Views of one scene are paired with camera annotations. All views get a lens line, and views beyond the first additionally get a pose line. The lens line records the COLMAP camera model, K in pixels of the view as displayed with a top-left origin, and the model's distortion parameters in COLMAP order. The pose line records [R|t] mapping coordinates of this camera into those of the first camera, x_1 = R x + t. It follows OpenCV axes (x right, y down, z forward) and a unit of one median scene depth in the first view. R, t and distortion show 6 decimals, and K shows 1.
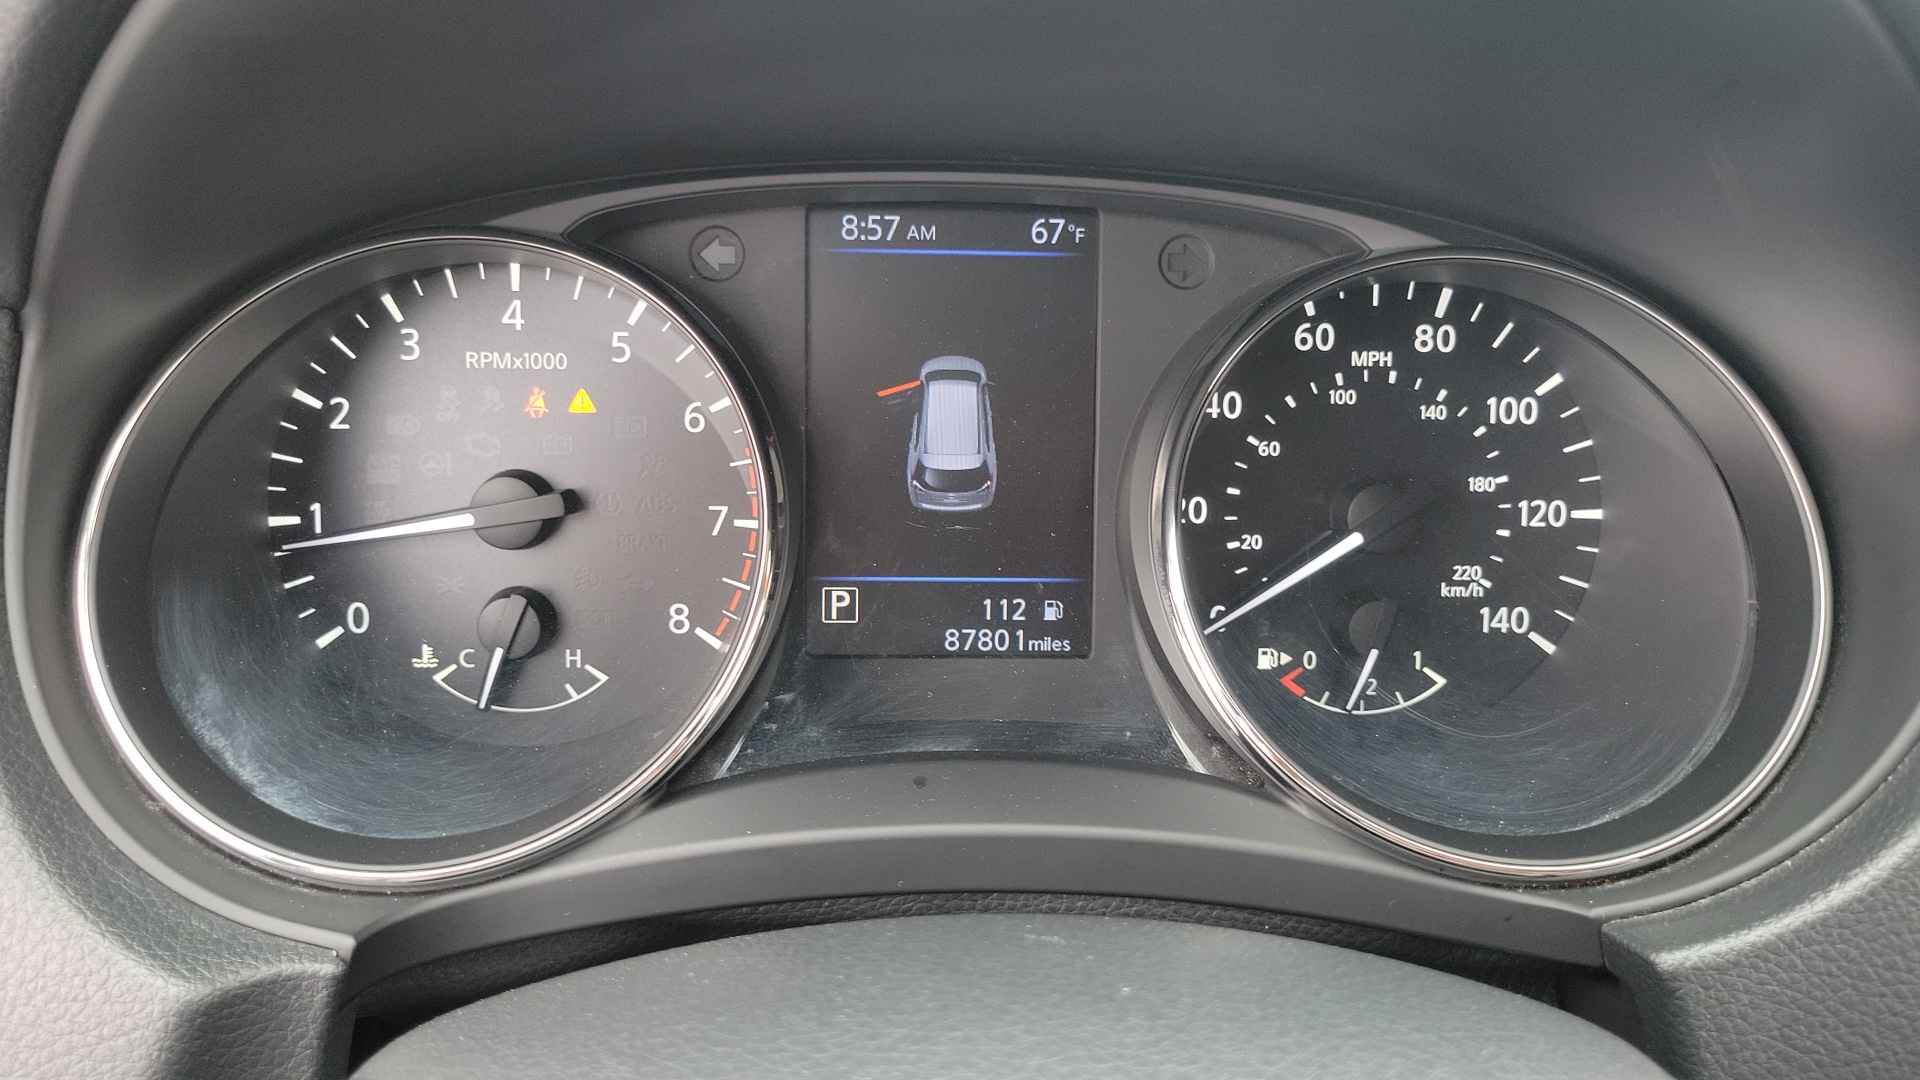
lens RADIAL K [[1460.5, 0, 957.8], [0, 1460.5, 532.1], [0, 0, 1]] dist [0.039277, -0.029140]
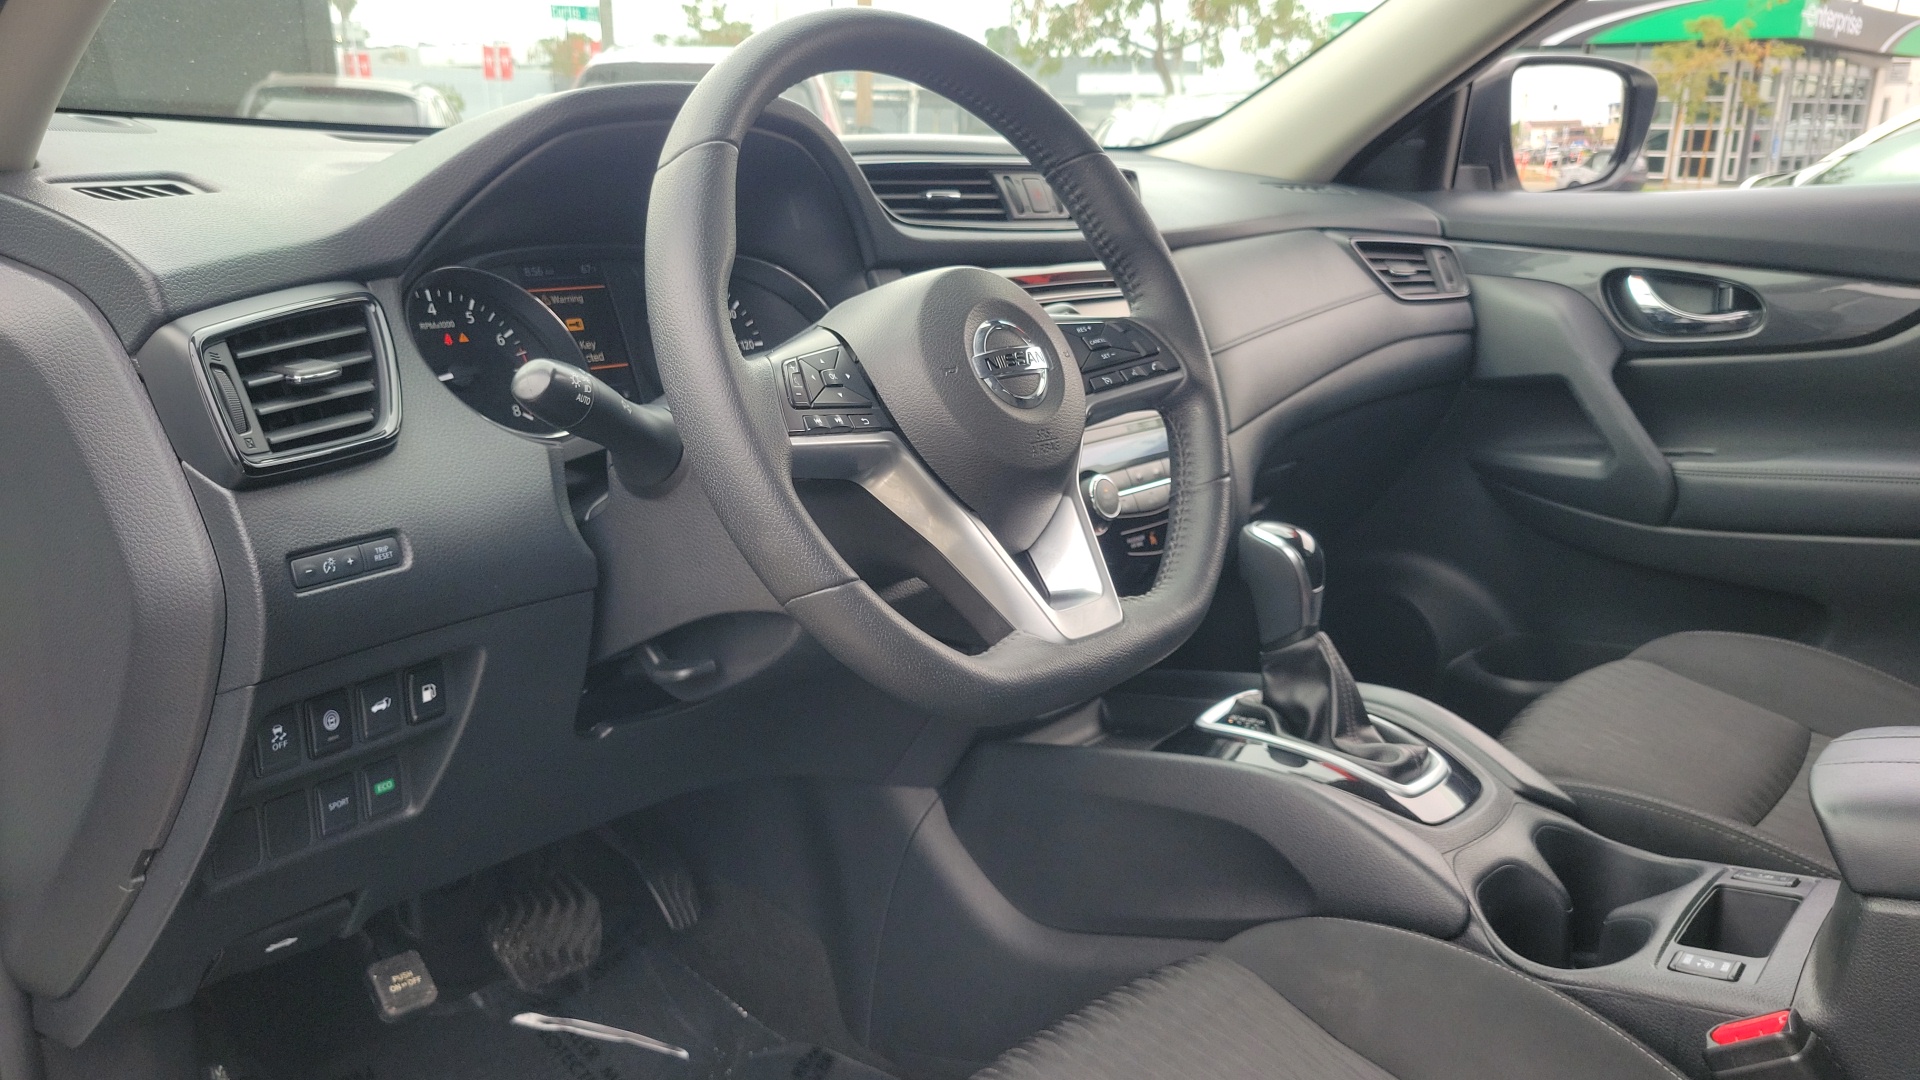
lens RADIAL K [[1460.5, 0, 936.4], [0, 1460.5, 543.5], [0, 0, 1]] dist [0.039277, -0.029140]
pose [[0.690555, -0.204502, 0.693767, -0.075018], [0.350855, 0.933496, -0.074064, 0.035980], [-0.632483, 0.294556, 0.716381, -0.064238]]
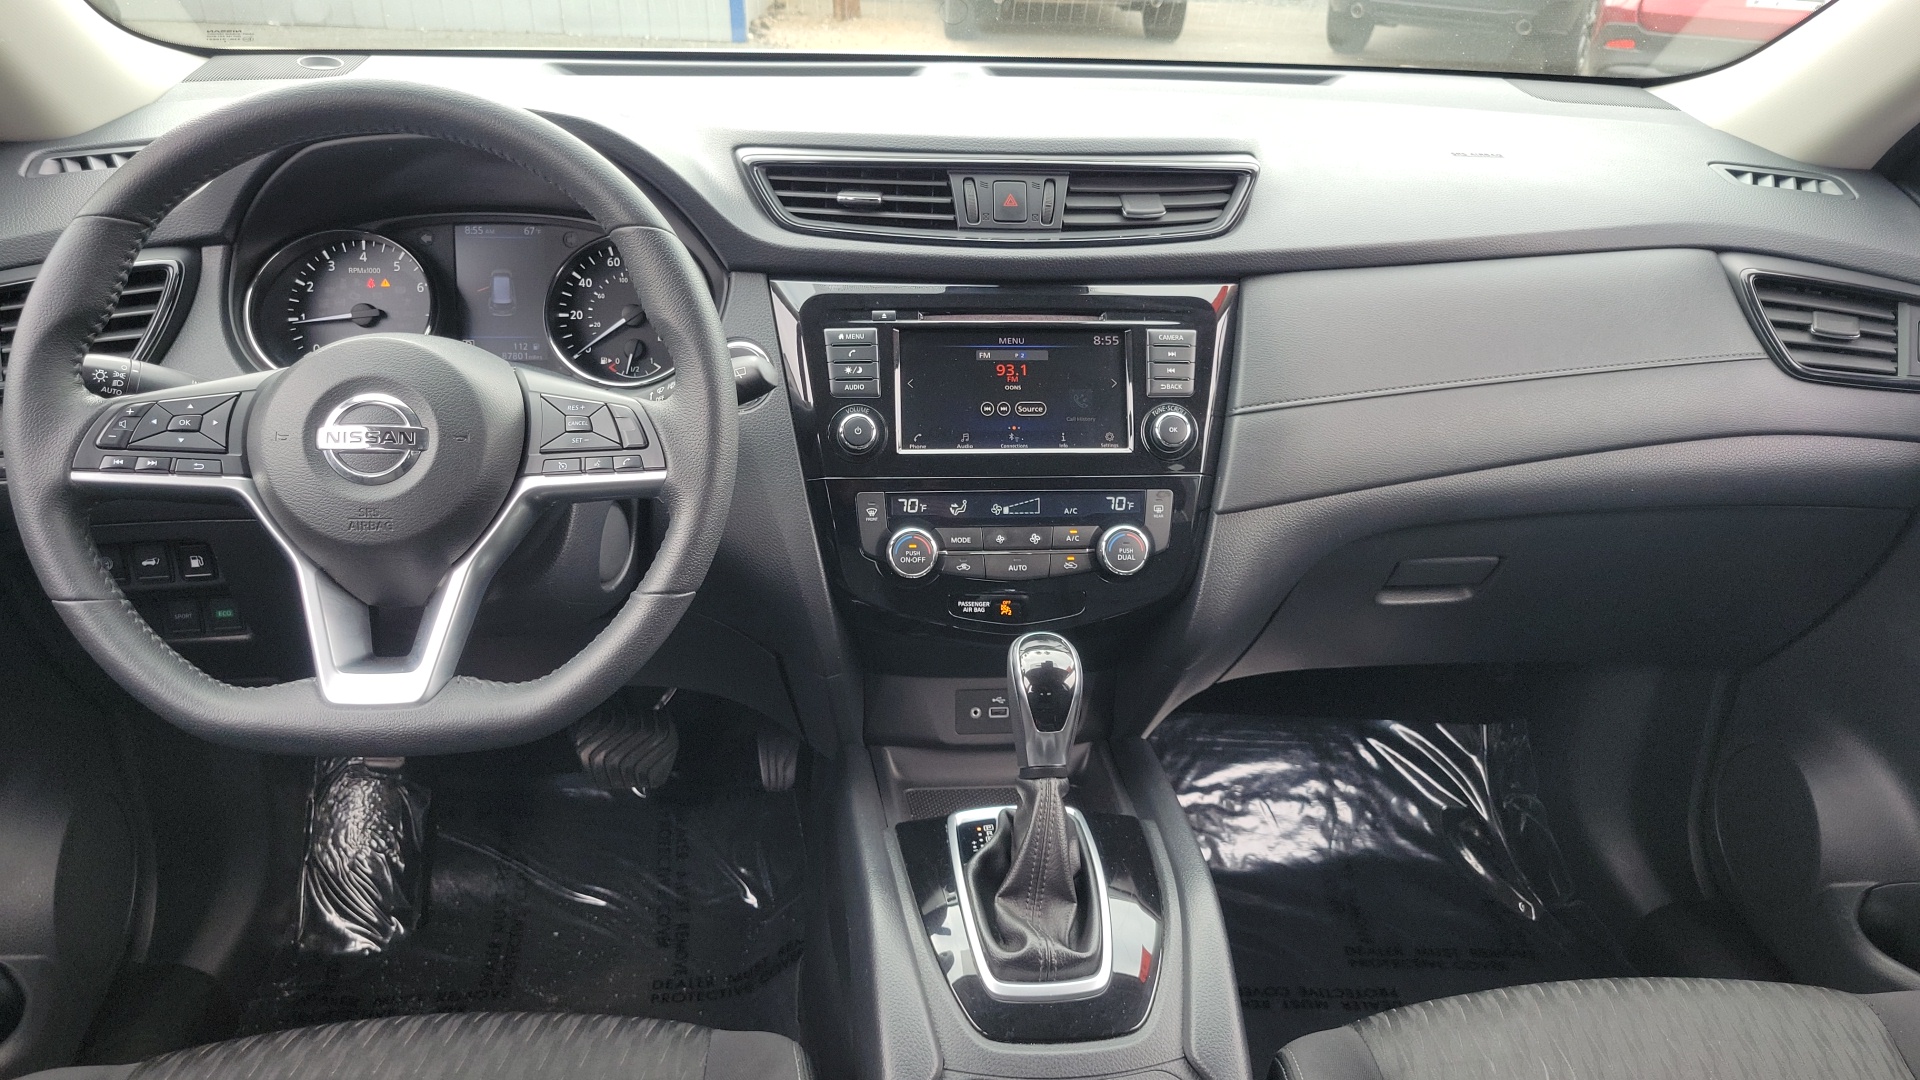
lens RADIAL K [[1460.5, 0, 975.0], [0, 1460.5, 544.7], [0, 0, 1]] dist [0.039277, -0.029140]
pose [[0.998638, -0.025189, 0.045697, 0.042285], [0.027730, 0.998053, -0.055861, 0.033724], [-0.044201, 0.057052, 0.997392, -0.108875]]
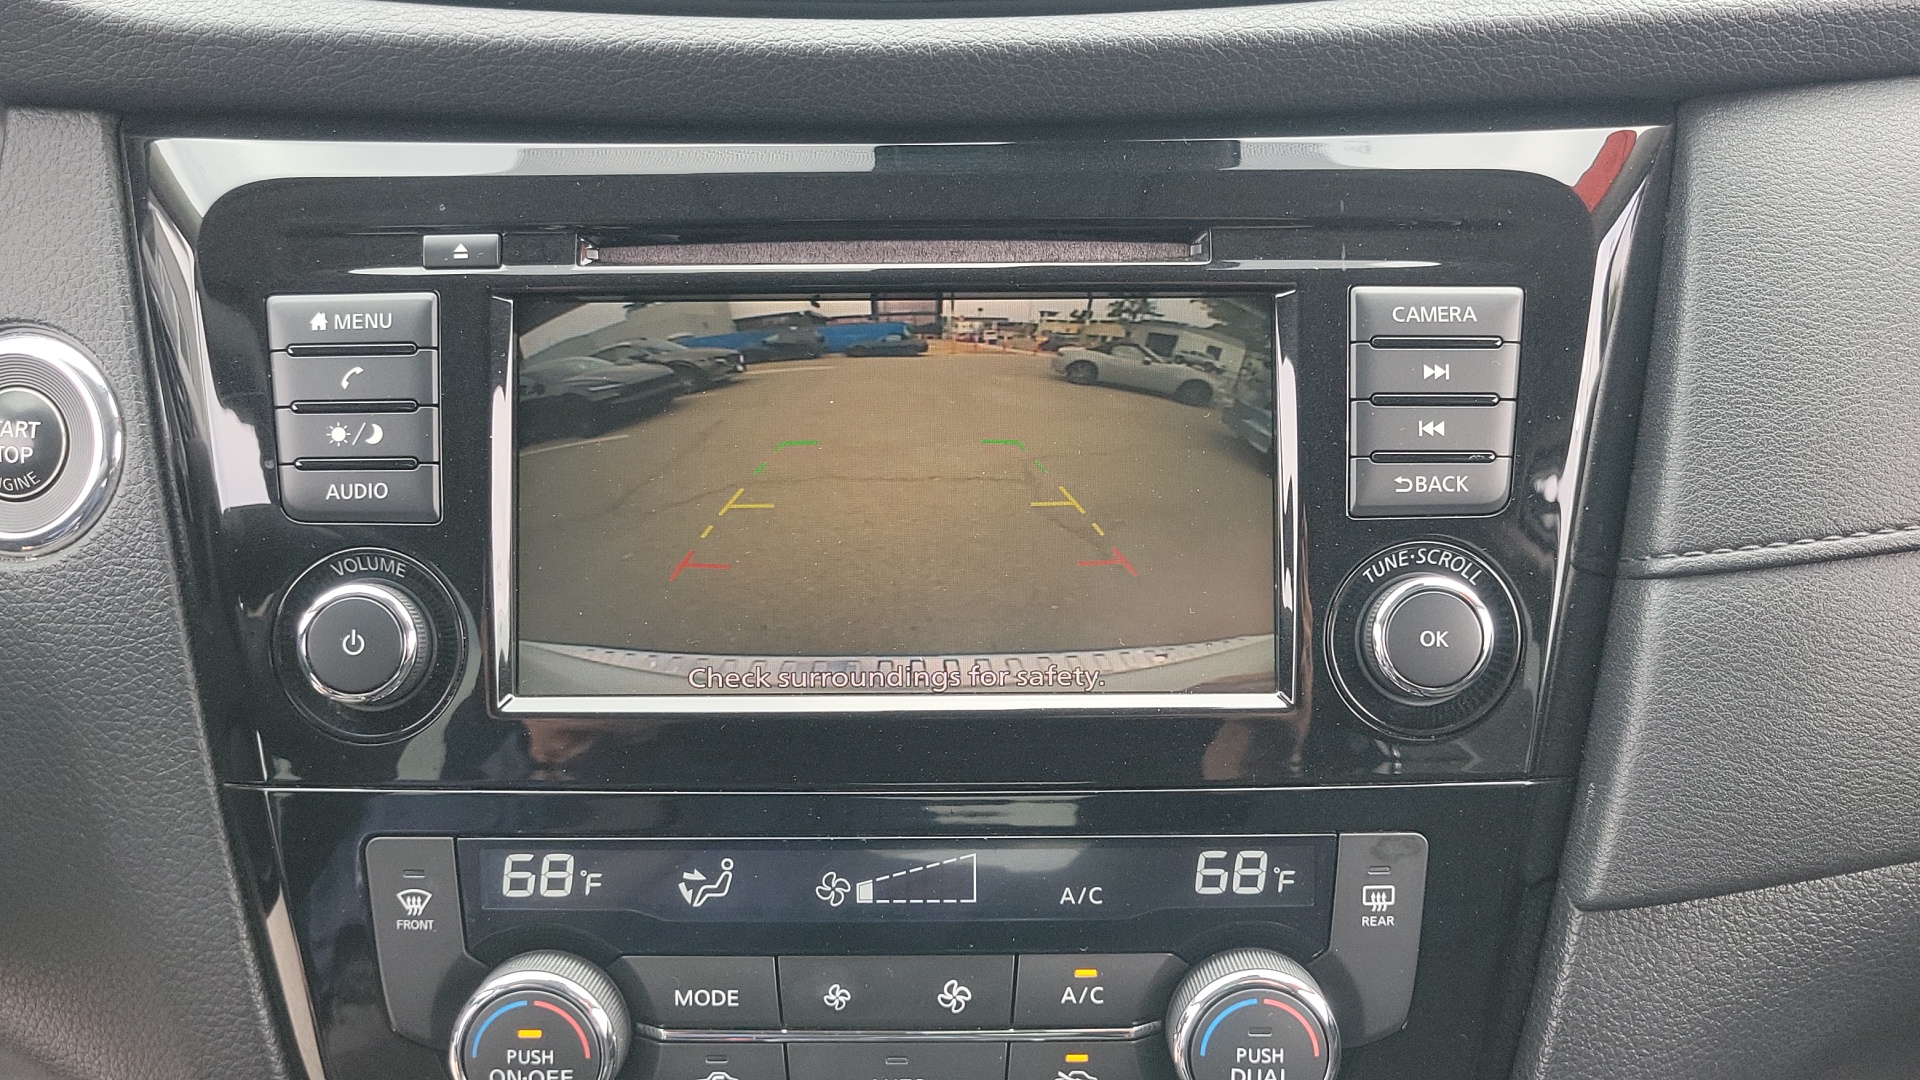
lens RADIAL K [[1888.1, 0, 958.7], [0, 1888.1, 585.8], [0, 0, 1]] dist [0.022413, 0.000000]
pose [[0.996896, -0.014093, -0.077453, 0.059277], [0.014206, 0.999899, 0.000899, 0.013225], [0.077432, -0.001997, 0.996996, -0.021889]]
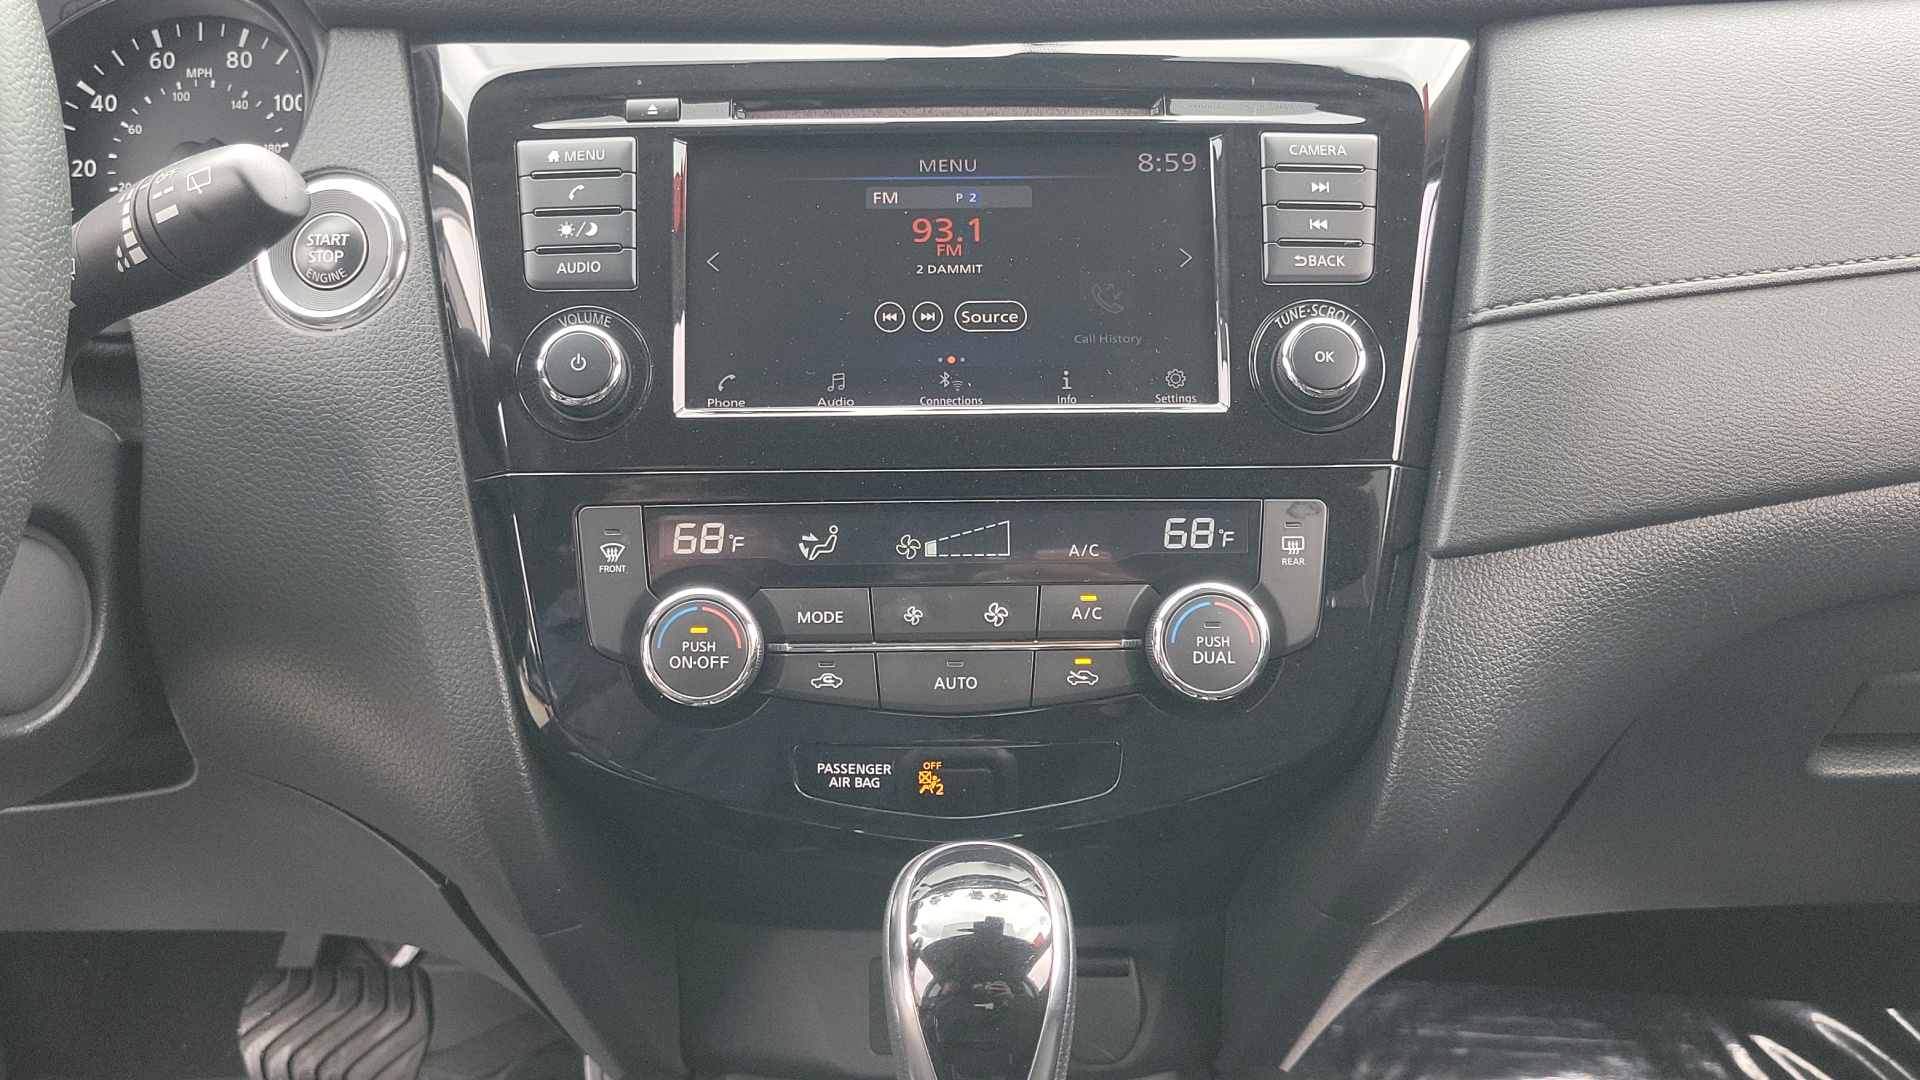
lens RADIAL K [[1888.1, 0, 951.2], [0, 1888.1, 545.5], [0, 0, 1]] dist [0.022413, 0.000000]
pose [[0.998243, -0.029044, -0.051642, 0.056953], [0.021616, 0.990059, -0.138984, 0.033323], [0.055165, 0.137623, 0.988947, -0.044526]]
